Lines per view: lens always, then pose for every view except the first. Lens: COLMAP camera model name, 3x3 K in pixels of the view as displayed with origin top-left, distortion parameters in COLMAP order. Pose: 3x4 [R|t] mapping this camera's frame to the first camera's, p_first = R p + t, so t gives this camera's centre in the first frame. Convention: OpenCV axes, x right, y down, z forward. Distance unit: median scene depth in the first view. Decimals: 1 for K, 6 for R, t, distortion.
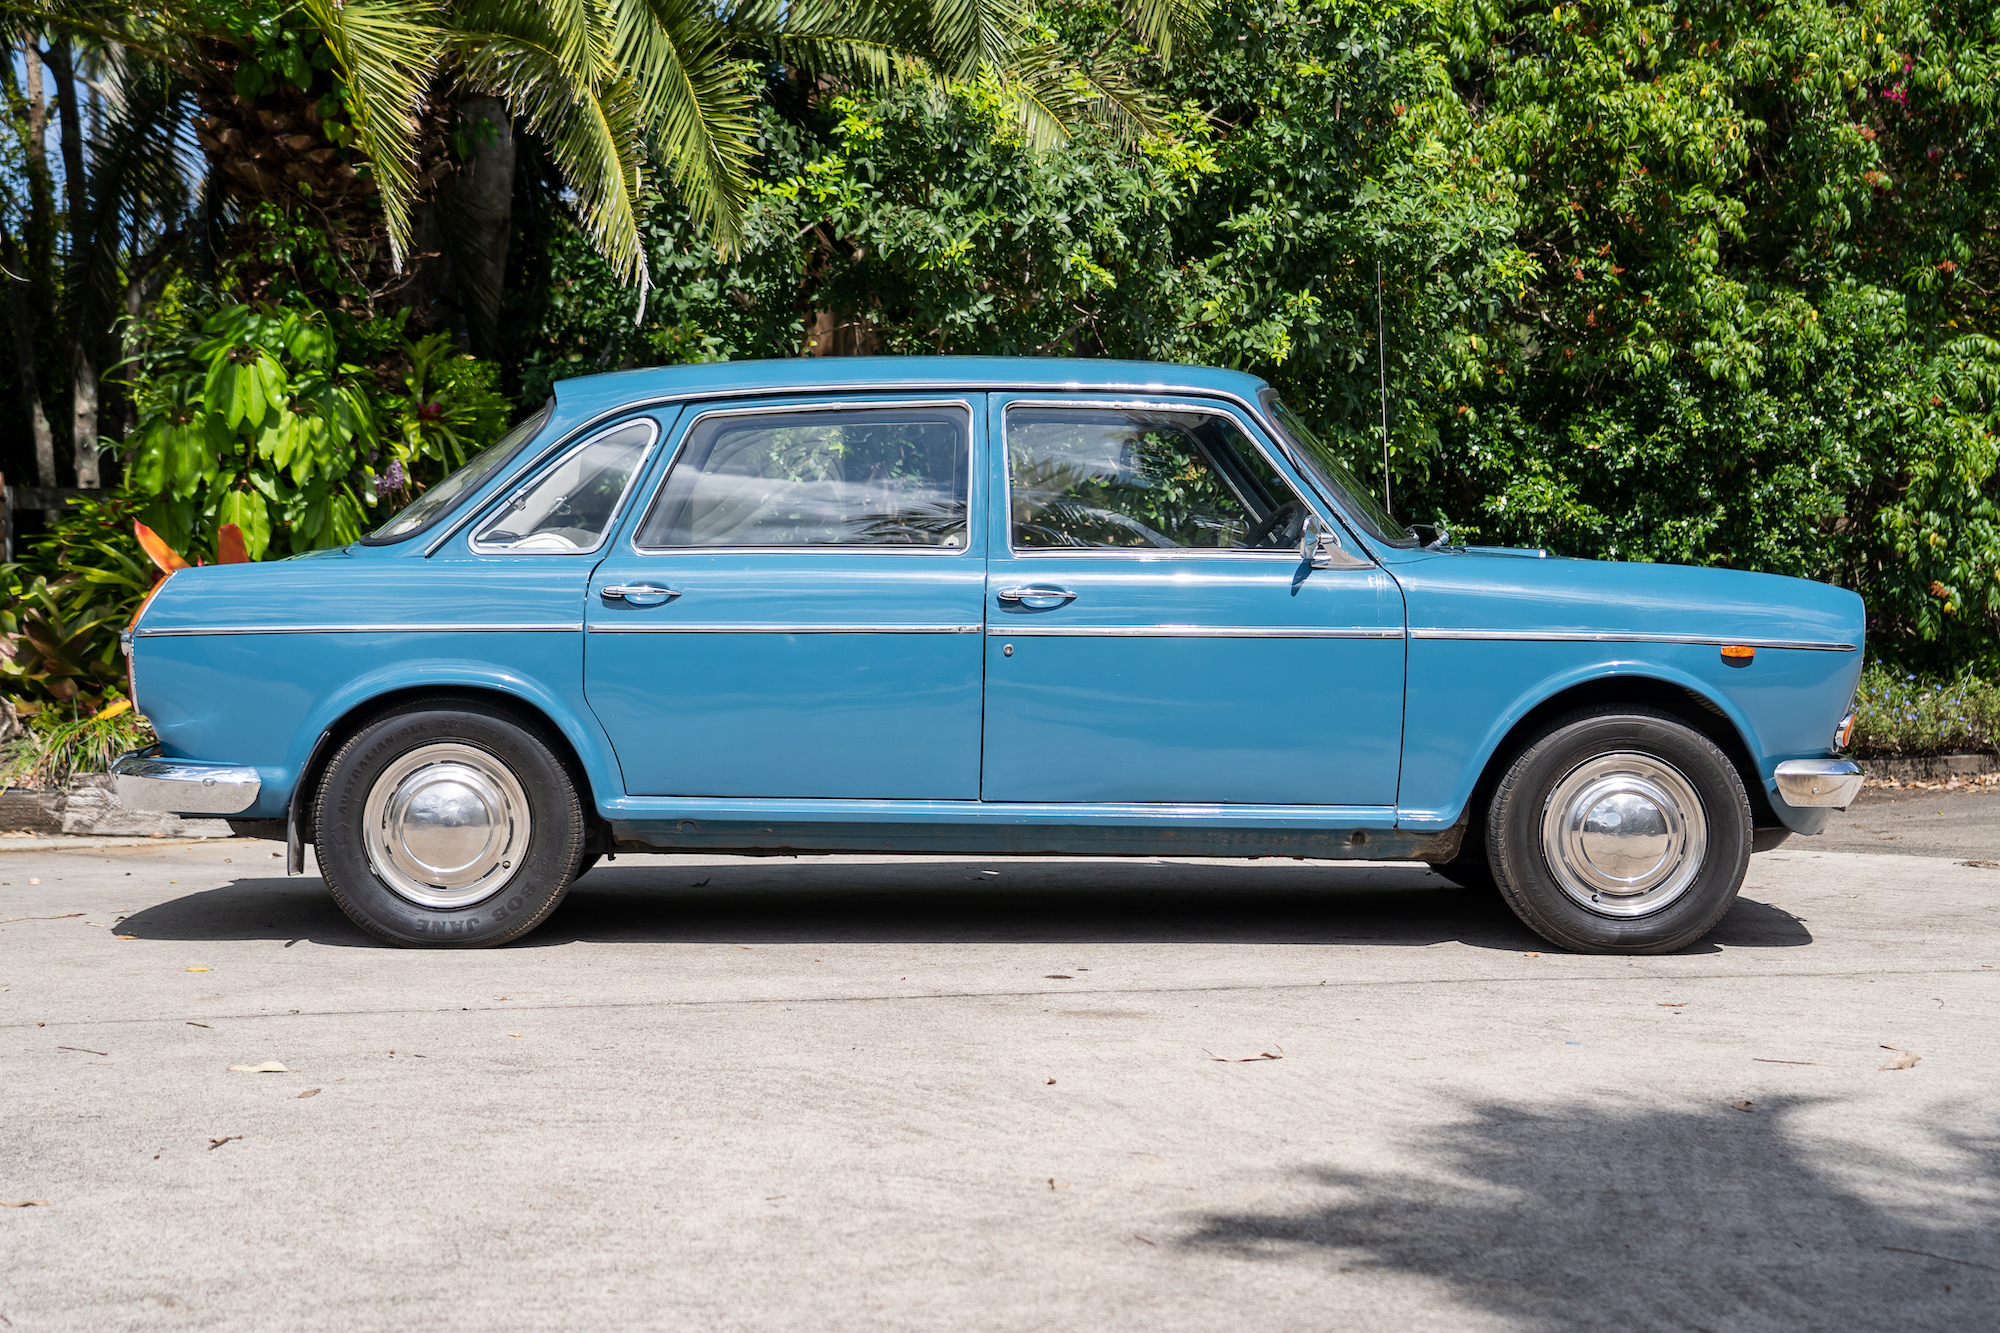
lens RADIAL K [[3192.4, 0, 999.7], [0, 3192.4, 626.5], [0, 0, 1]] dist [0.203436, -0.031019]
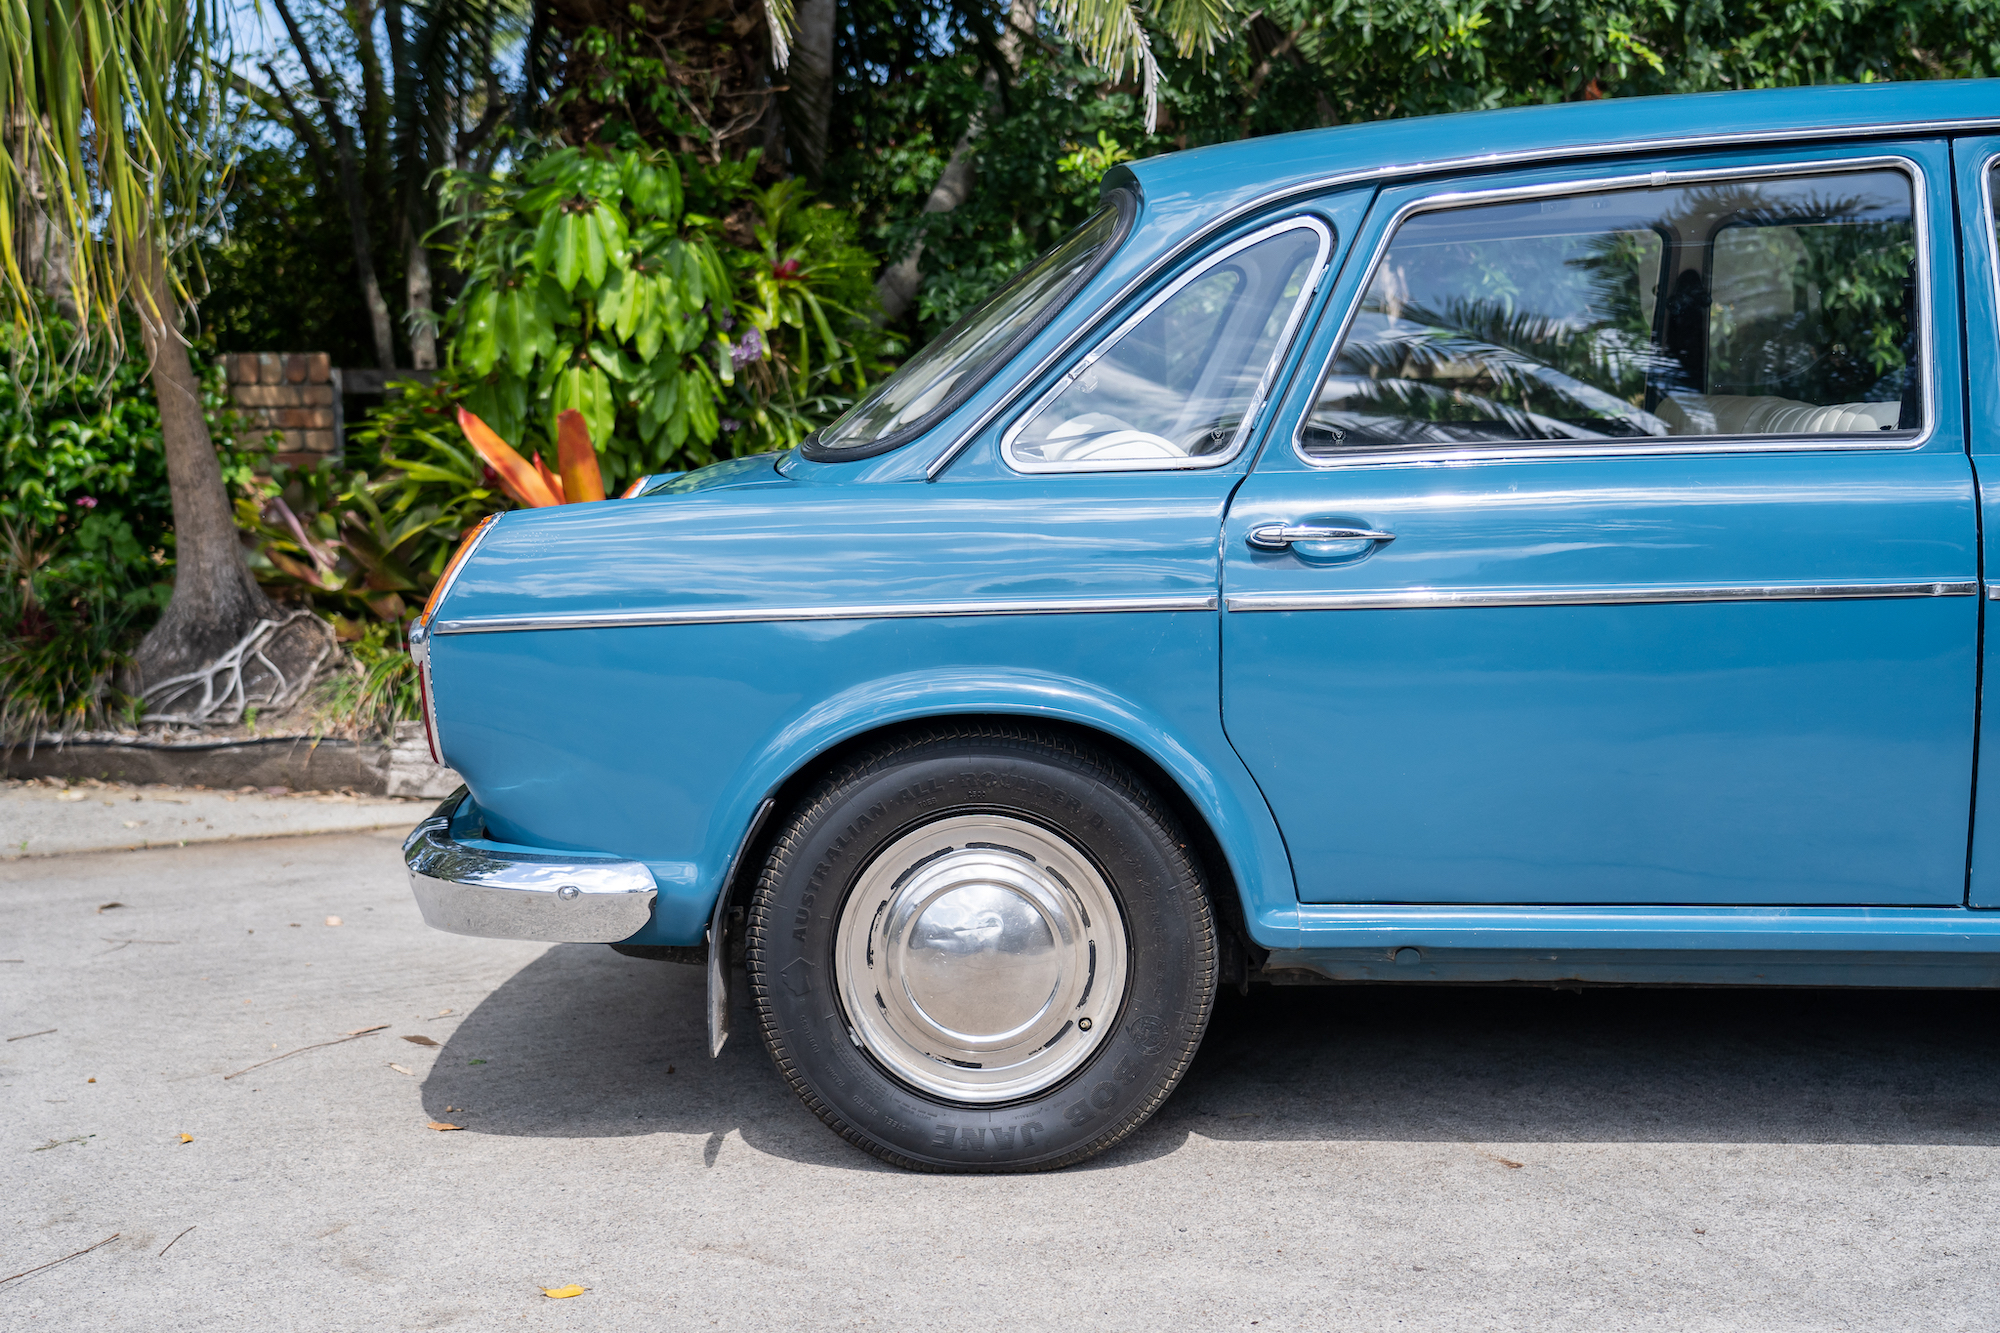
lens RADIAL K [[2619.6, 0, 1000.0], [0, 2619.6, 666.5], [0, 0, 1]] dist [0.131148, -0.006290]
pose [[0.997280, -0.020065, -0.070922, -0.083545], [0.025467, 0.996775, 0.076105, -0.014746], [0.069166, -0.077704, 0.994574, 0.338602]]
